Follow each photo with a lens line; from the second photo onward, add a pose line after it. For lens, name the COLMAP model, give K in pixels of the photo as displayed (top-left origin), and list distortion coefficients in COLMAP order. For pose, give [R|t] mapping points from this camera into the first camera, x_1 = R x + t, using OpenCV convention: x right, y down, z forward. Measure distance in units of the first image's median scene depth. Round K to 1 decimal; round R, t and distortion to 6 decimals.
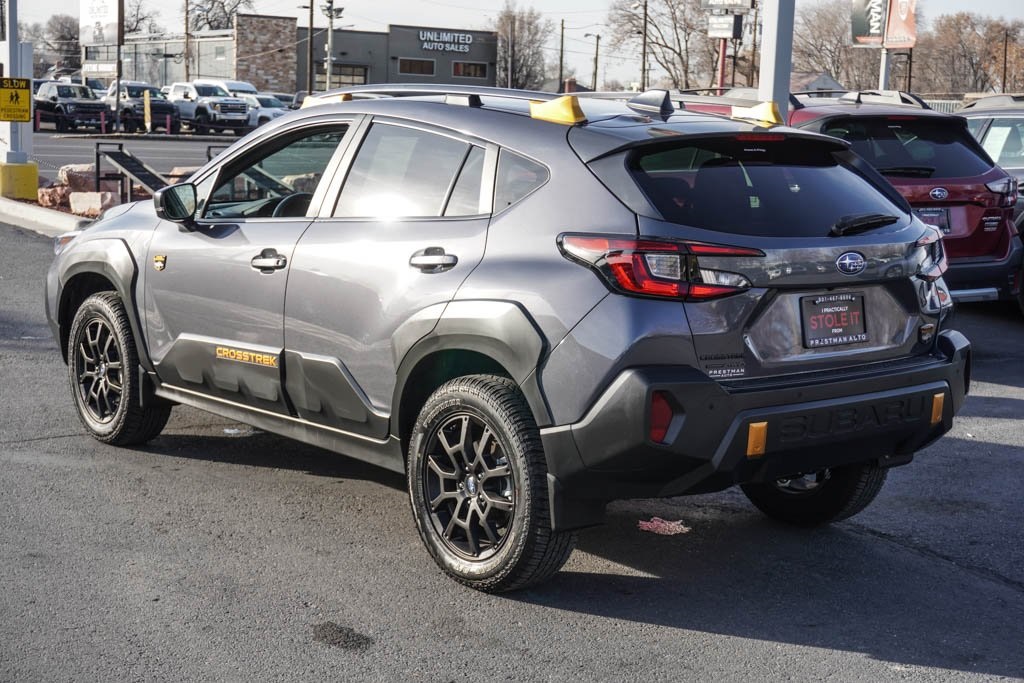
lens RADIAL K [[1548.1, 0, 513.1], [0, 1548.1, 341.6], [0, 0, 1]] dist [0.097319, 0.000000]
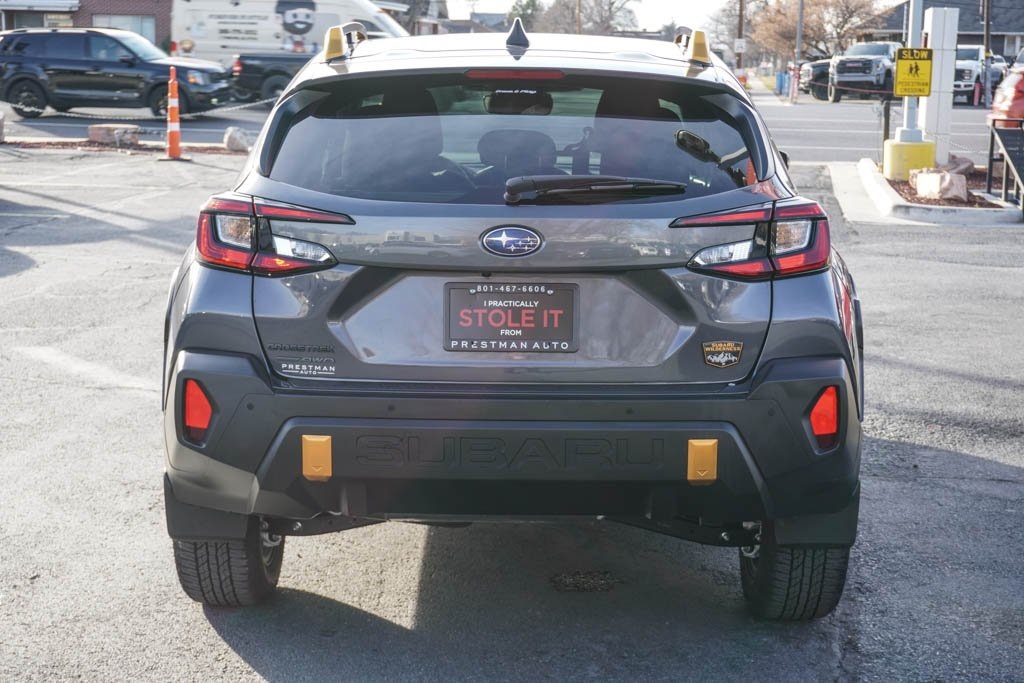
lens RADIAL K [[1730.9, 0, 509.7], [0, 1730.9, 343.0], [0, 0, 1]] dist [0.120120, 0.000000]
pose [[0.774591, 0.081516, -0.627187, 0.729079], [-0.083923, 0.996138, 0.025822, -0.023374], [0.626870, 0.032634, 0.778440, 0.355493]]
